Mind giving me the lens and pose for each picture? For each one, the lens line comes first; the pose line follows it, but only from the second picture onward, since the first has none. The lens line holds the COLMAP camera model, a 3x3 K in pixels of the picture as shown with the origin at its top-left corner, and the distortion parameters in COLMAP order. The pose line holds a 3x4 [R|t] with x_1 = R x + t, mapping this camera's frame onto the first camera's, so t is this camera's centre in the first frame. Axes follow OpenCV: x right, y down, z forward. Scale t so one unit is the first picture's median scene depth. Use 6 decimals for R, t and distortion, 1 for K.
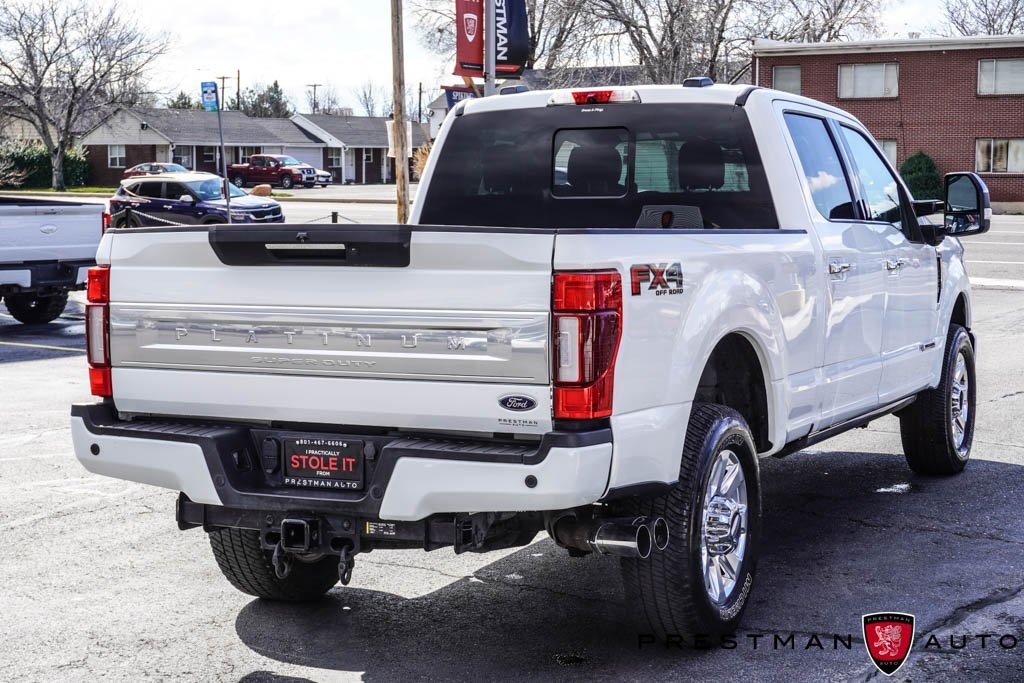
lens RADIAL K [[1767.0, 0, 506.0], [0, 1767.0, 335.6], [0, 0, 1]] dist [0.023216, 0.000000]
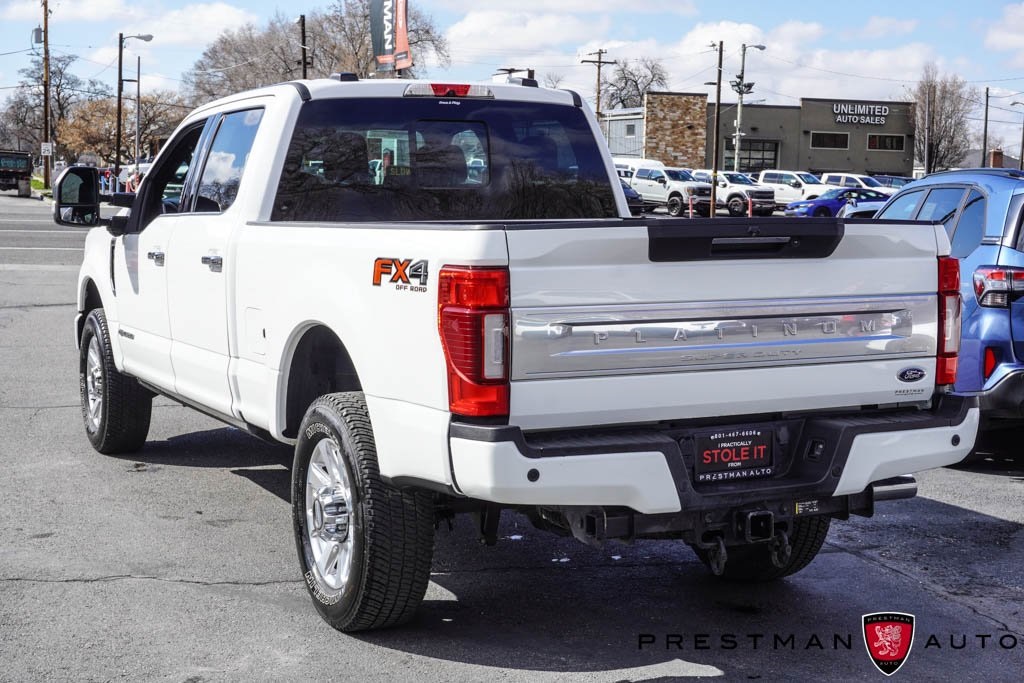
lens RADIAL K [[1595.1, 0, 514.3], [0, 1595.1, 343.9], [0, 0, 1]] dist [0.009214, 0.000000]
pose [[0.614745, -0.071199, 0.785506, -0.891241], [0.051958, 0.997410, 0.049743, -0.042793], [-0.787013, 0.010234, 0.616852, 0.534166]]
